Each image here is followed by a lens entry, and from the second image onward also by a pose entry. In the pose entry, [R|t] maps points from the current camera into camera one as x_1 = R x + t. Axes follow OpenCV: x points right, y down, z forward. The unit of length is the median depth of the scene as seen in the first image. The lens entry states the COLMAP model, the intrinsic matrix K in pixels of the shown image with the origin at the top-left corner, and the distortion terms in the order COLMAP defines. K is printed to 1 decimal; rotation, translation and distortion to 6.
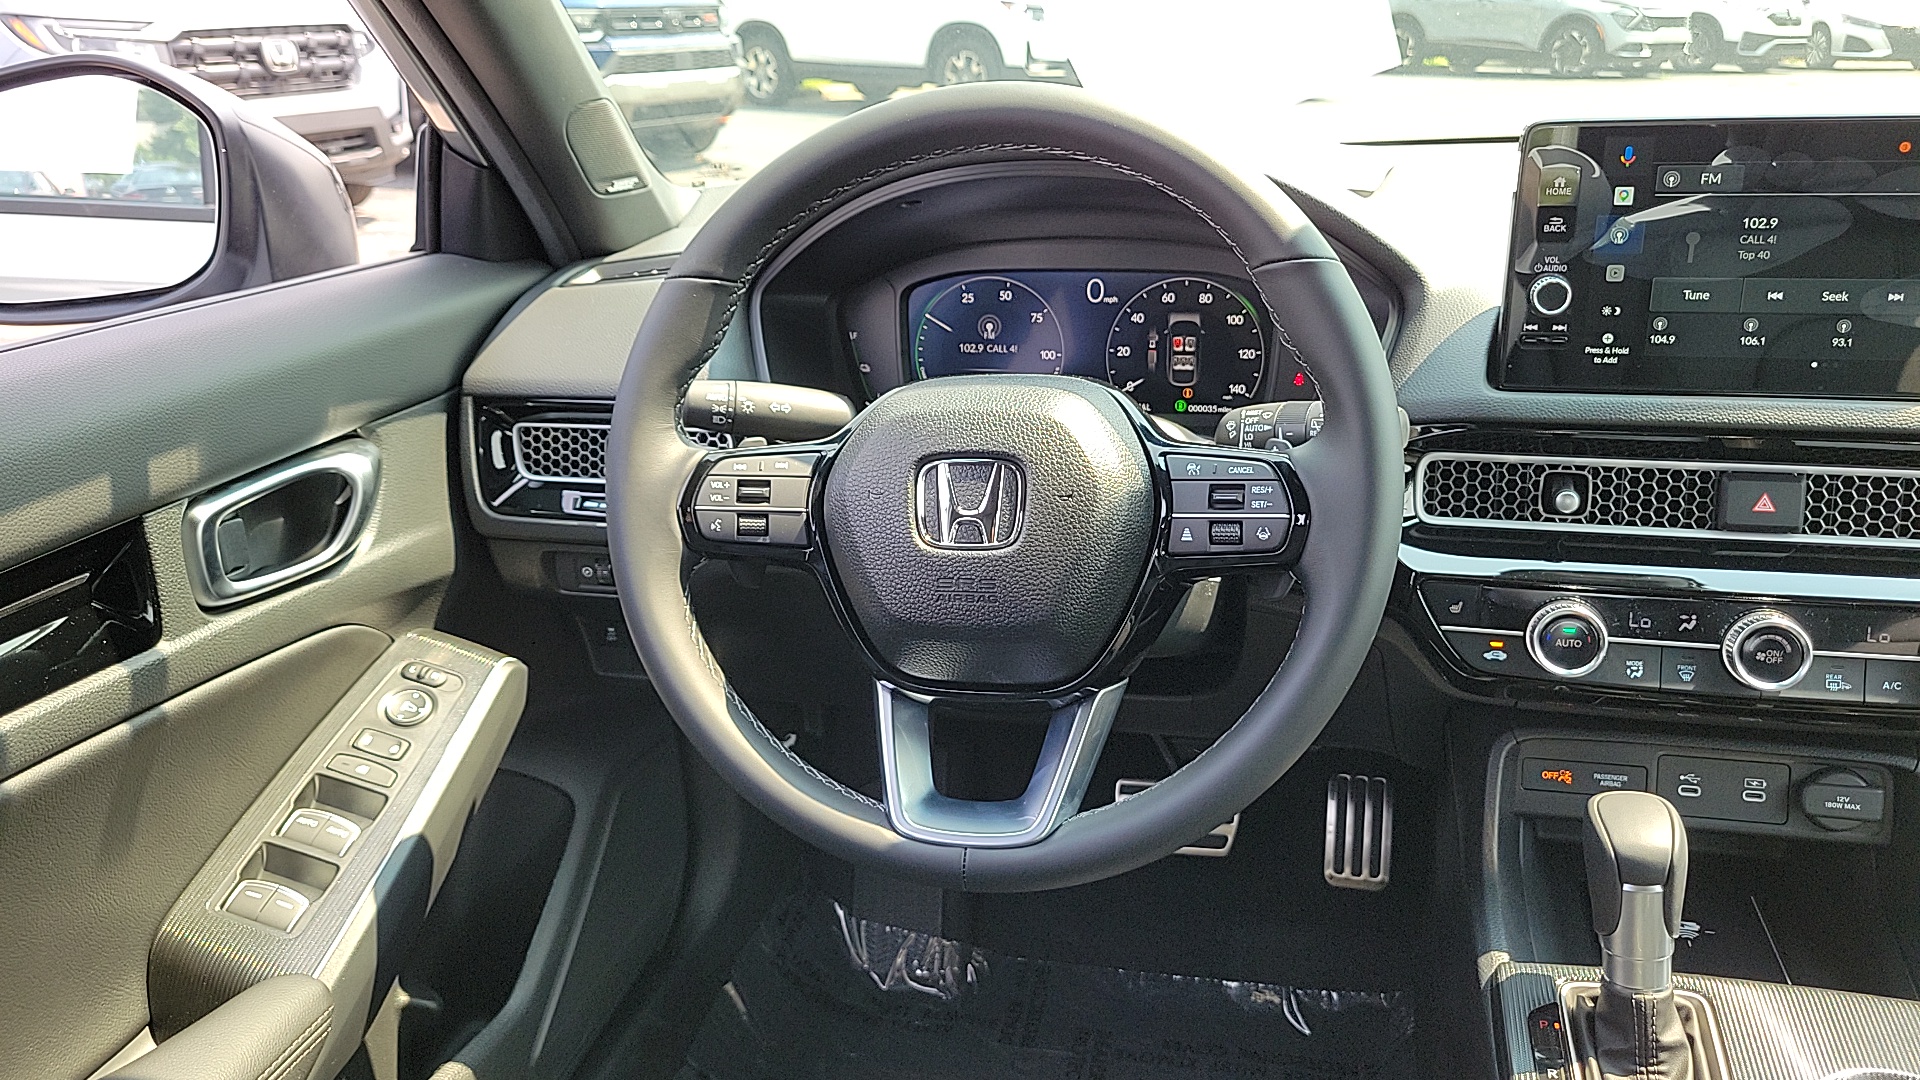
lens RADIAL K [[1497.4, 0, 951.1], [0, 1497.4, 535.9], [0, 0, 1]] dist [0.021989, -0.012076]
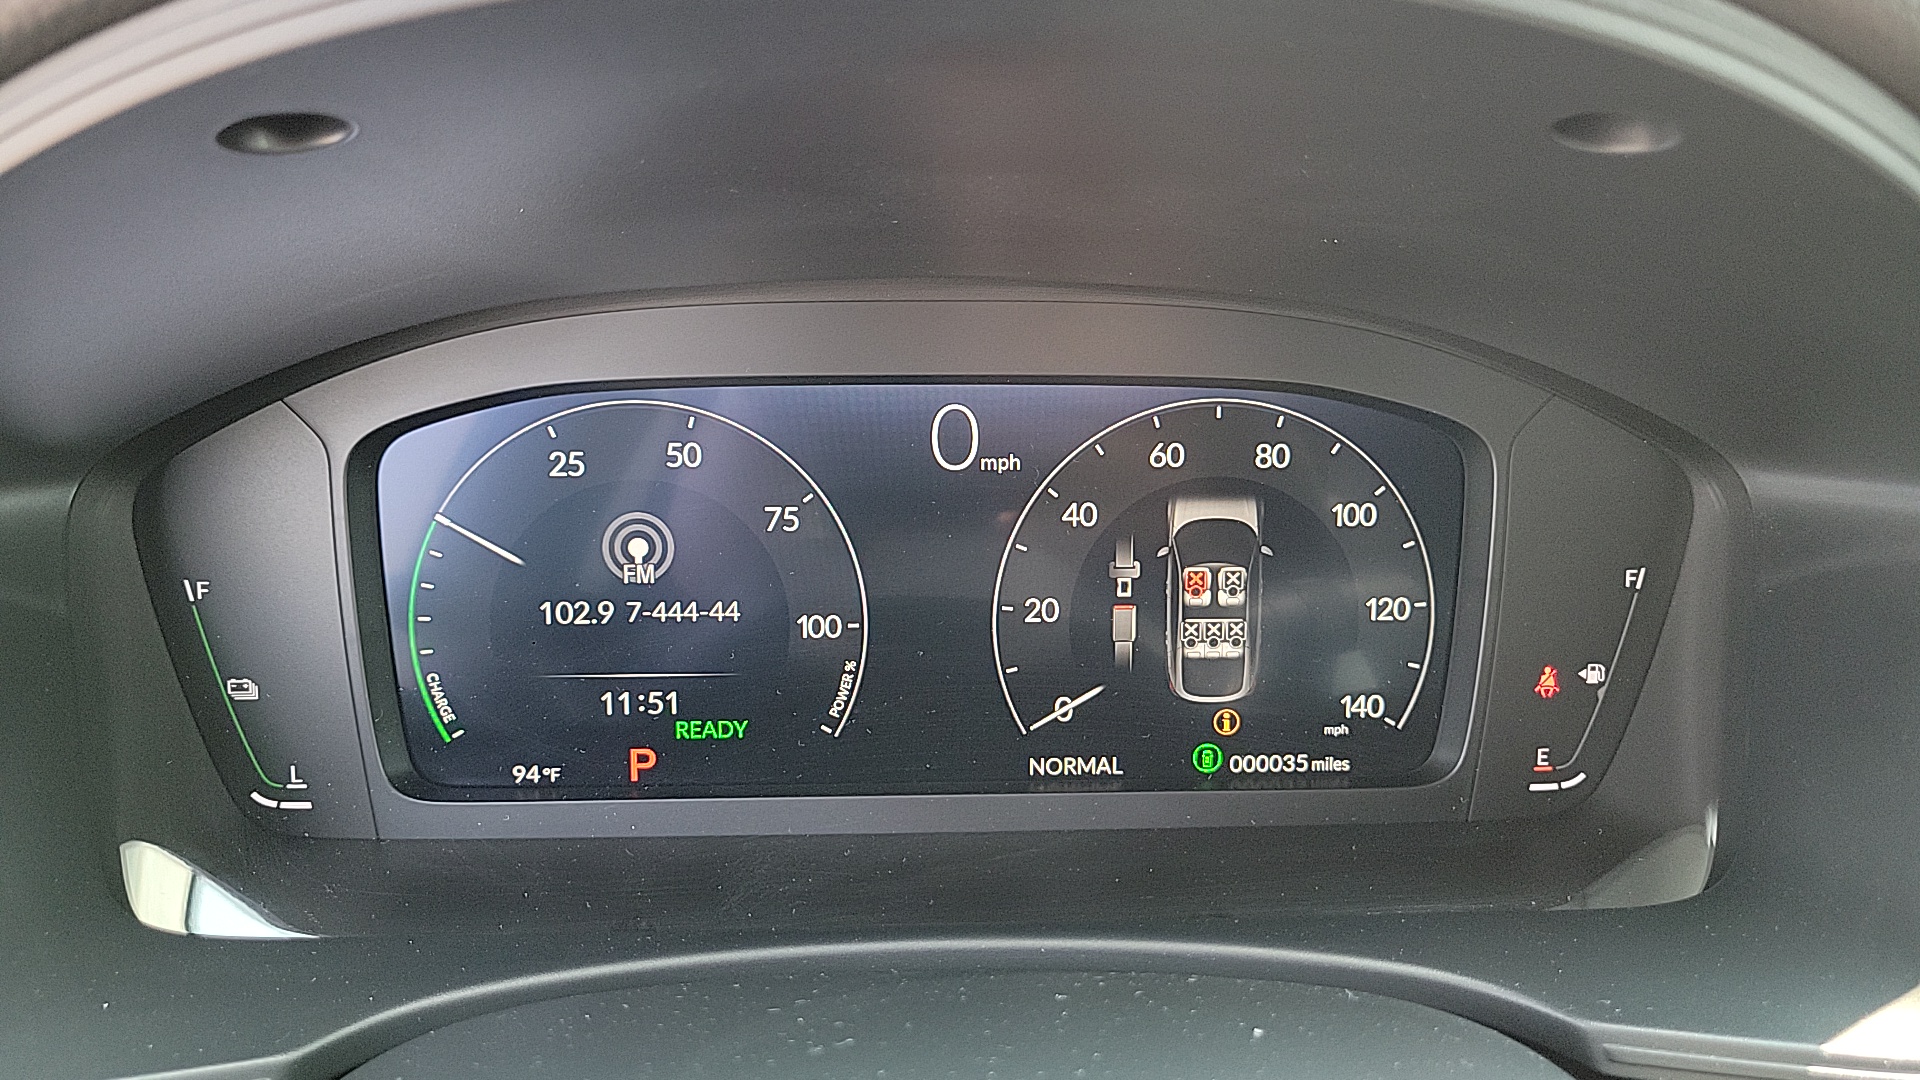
lens RADIAL K [[1497.4, 0, 955.2], [0, 1497.4, 552.2], [0, 0, 1]] dist [0.021989, -0.012076]
pose [[0.960108, -0.048886, 0.275322, 0.001889], [0.052779, 0.998583, -0.006745, -0.172876], [-0.274602, 0.021007, 0.961329, 0.860783]]
